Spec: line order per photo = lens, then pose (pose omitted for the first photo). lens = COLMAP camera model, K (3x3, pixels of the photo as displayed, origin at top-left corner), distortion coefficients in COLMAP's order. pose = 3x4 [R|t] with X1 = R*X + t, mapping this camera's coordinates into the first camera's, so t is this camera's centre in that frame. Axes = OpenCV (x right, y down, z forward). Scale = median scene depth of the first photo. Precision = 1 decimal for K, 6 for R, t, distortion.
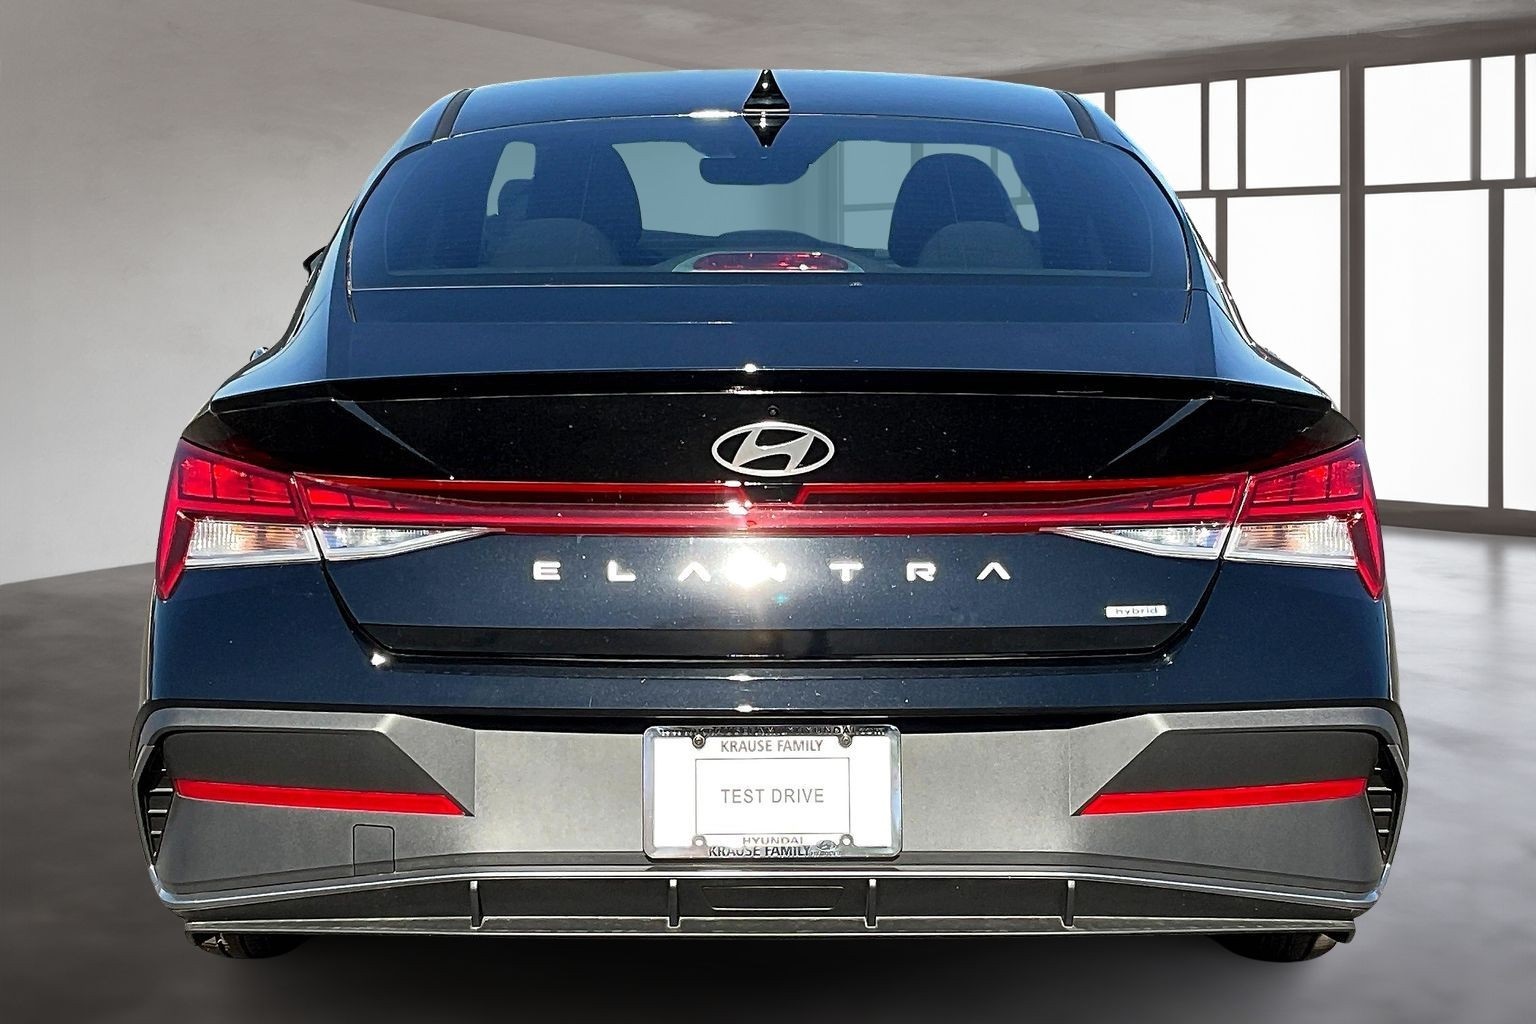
lens RADIAL K [[2115.6, 0, 768.7], [0, 2115.6, 514.7], [0, 0, 1]] dist [0.017496, 0.000000]
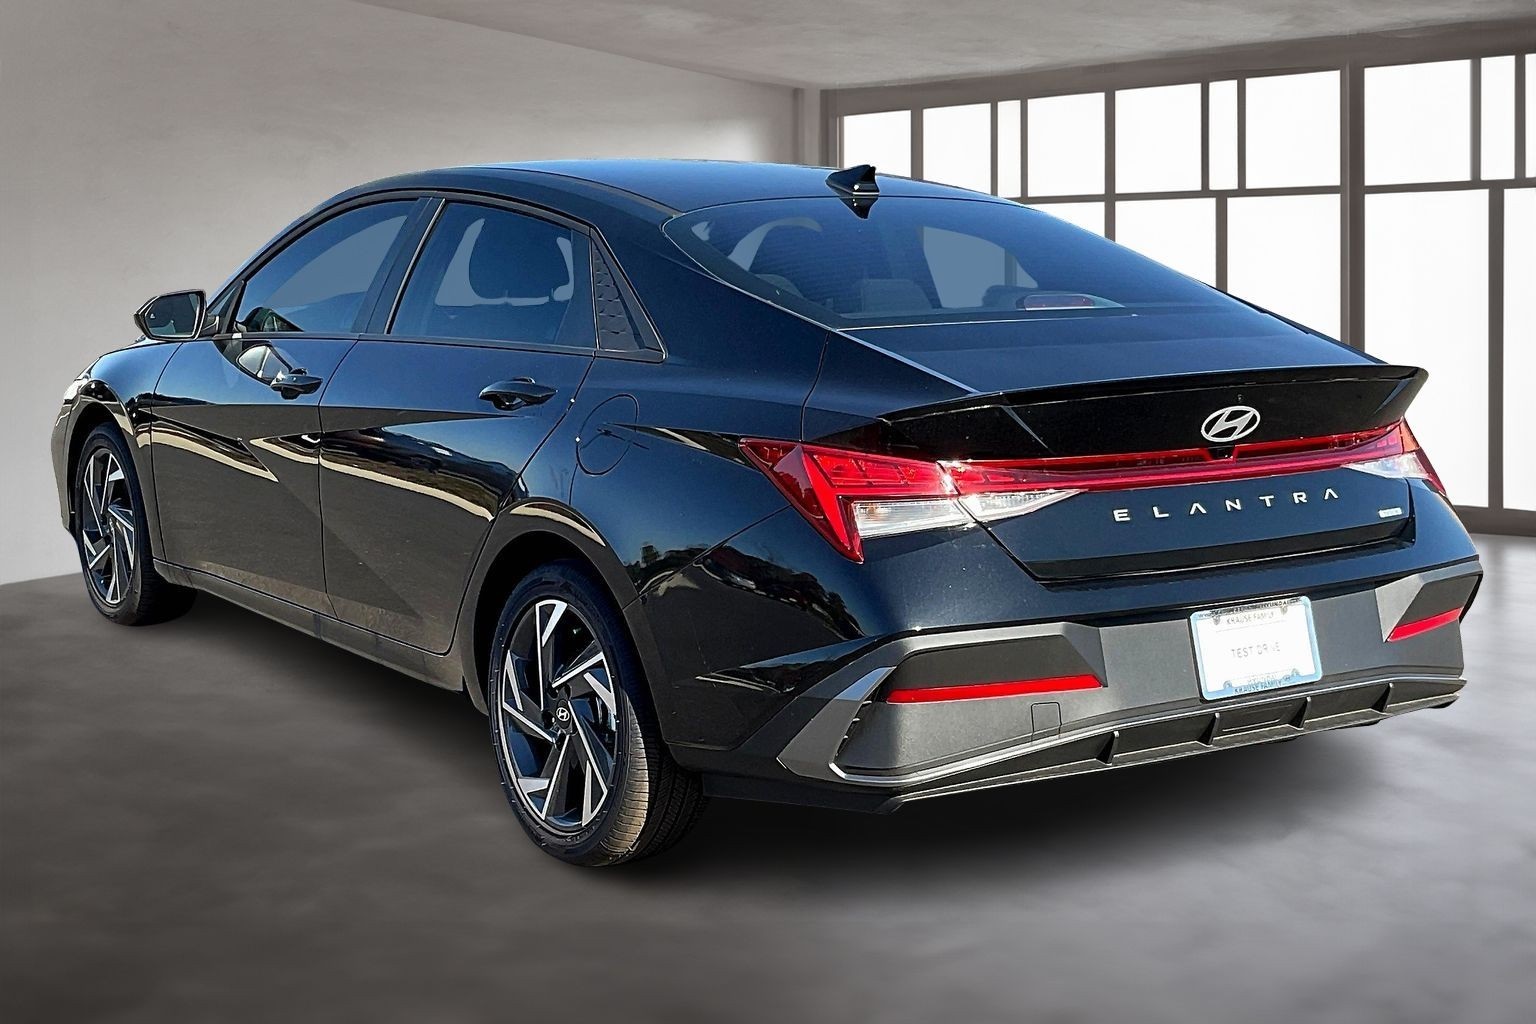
lens RADIAL K [[1933.7, 0, 770.2], [0, 1933.7, 499.2], [0, 0, 1]] dist [-0.005546, 0.000000]
pose [[0.871373, -0.075989, 0.484701, -0.961741], [0.086365, 0.996263, 0.000925, -0.006543], [-0.482960, 0.041055, 0.874679, -0.050535]]
